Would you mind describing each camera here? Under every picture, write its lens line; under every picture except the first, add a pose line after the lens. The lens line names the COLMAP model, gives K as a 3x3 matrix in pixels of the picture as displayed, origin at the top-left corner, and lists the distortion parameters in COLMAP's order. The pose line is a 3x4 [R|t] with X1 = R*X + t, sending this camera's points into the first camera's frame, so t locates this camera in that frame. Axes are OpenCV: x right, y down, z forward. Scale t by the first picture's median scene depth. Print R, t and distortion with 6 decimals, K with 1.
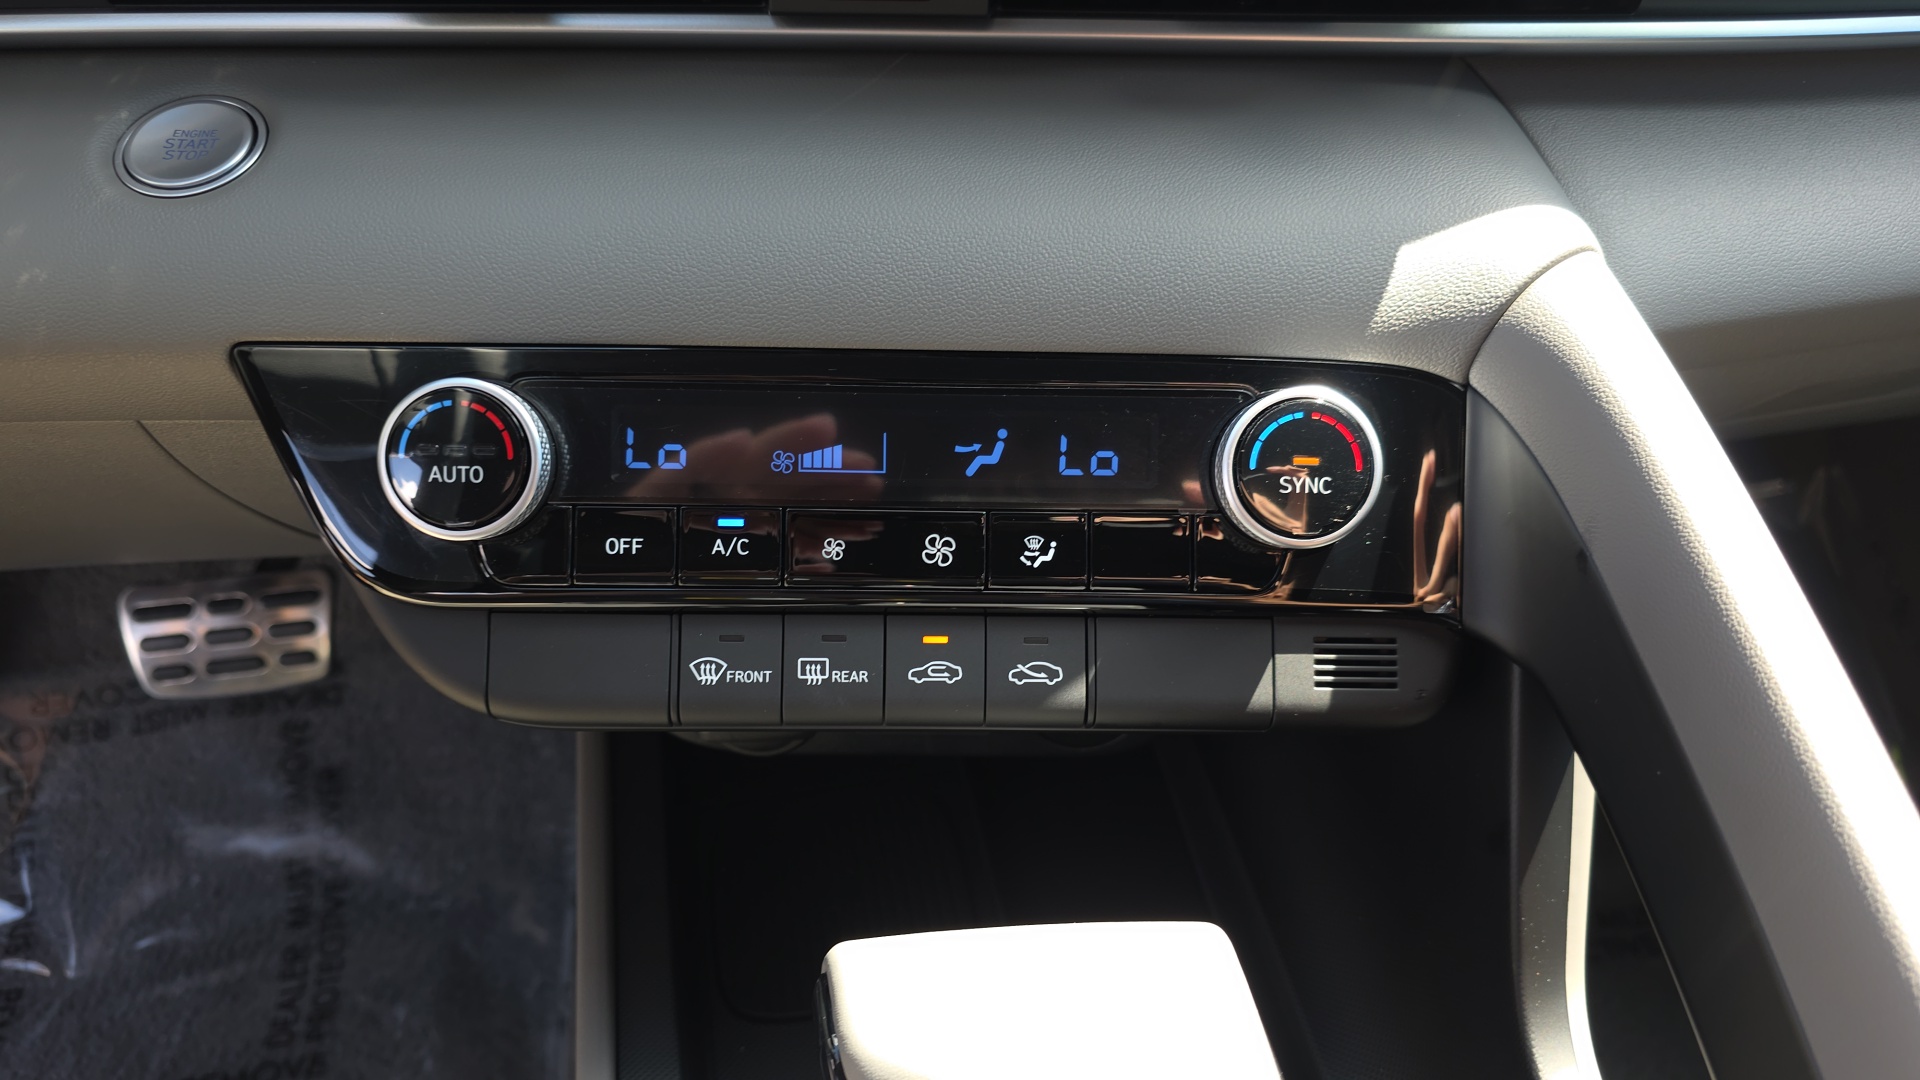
lens RADIAL K [[1314.2, 0, 960.0], [0, 1314.2, 540.0], [0, 0, 1]] dist [0.108798, -0.163090]
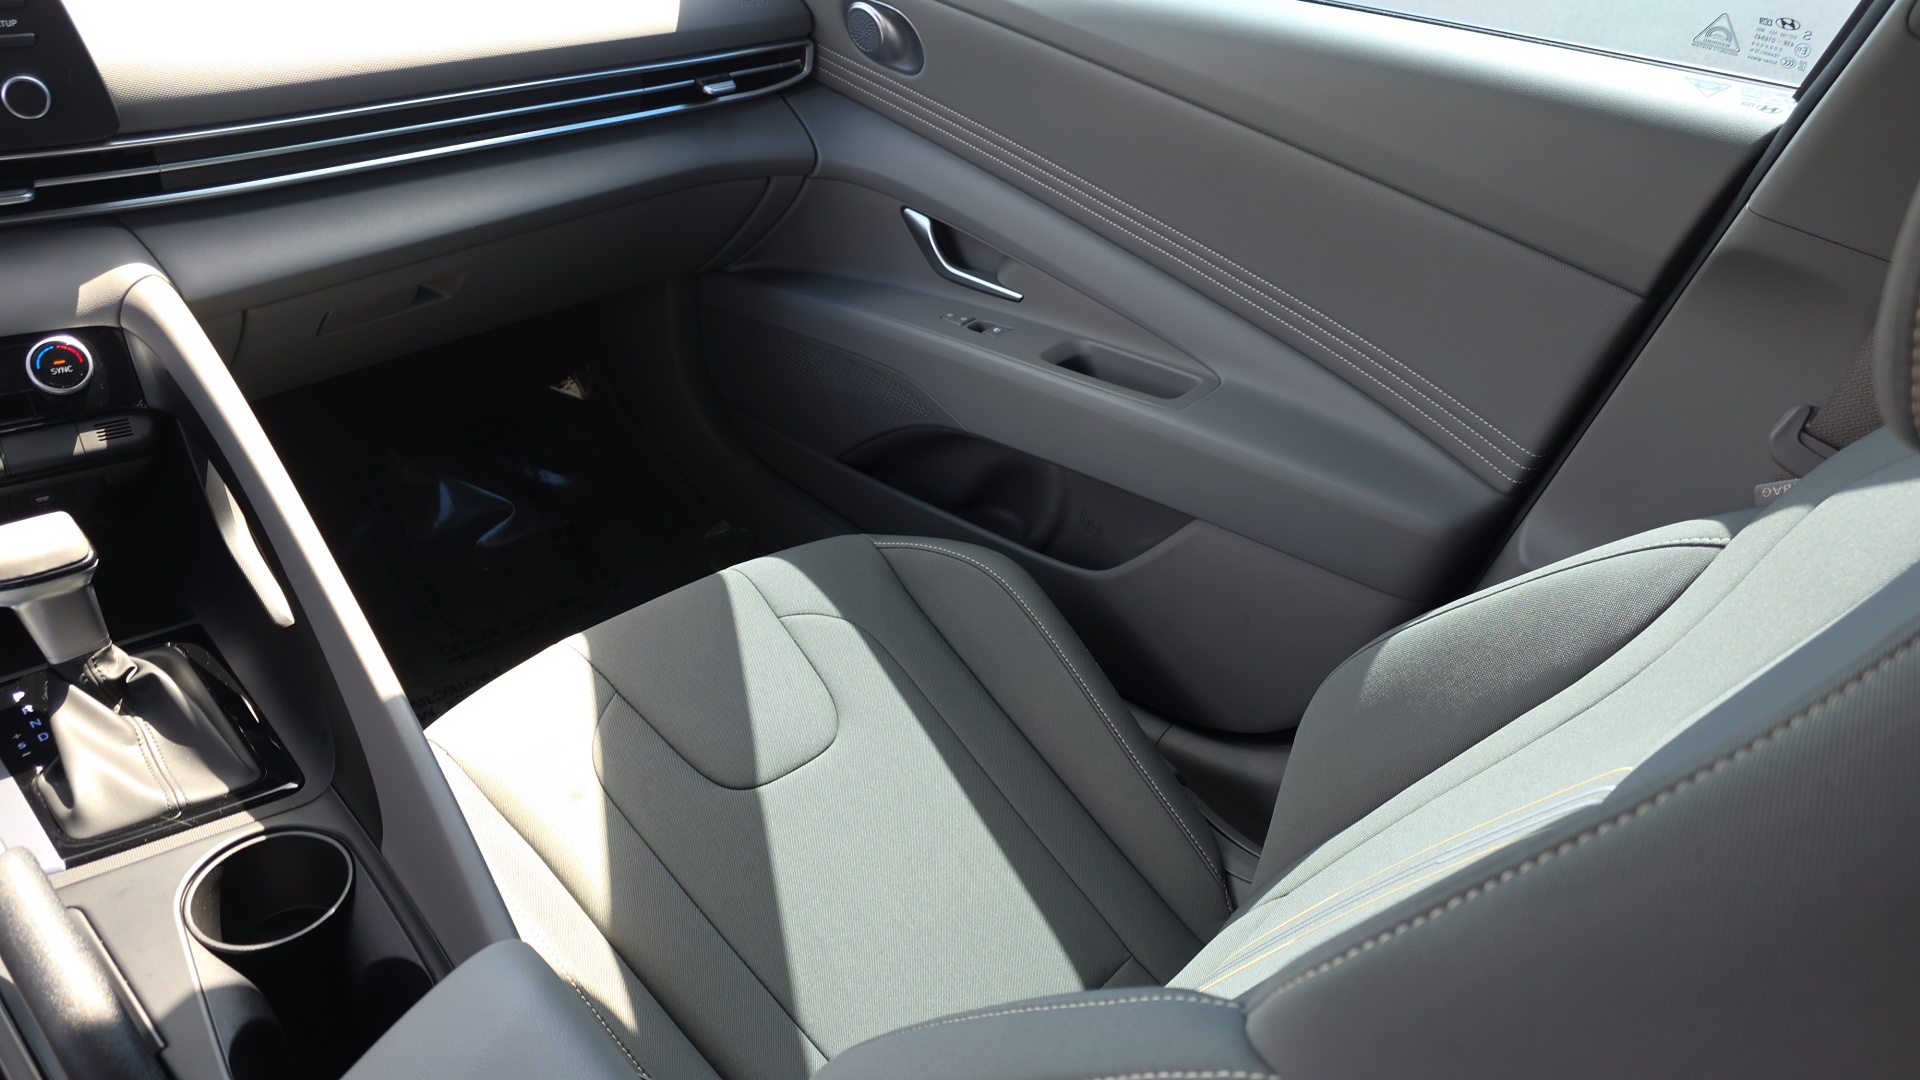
lens RADIAL K [[1310.7, 0, 951.6], [0, 1310.7, 517.7], [0, 0, 1]] dist [0.107562, -0.099589]
pose [[0.815495, -0.270823, 0.511490, 0.238942], [0.295531, 0.954716, 0.034322, 0.702928], [-0.497623, 0.123172, 0.858604, -2.333449]]
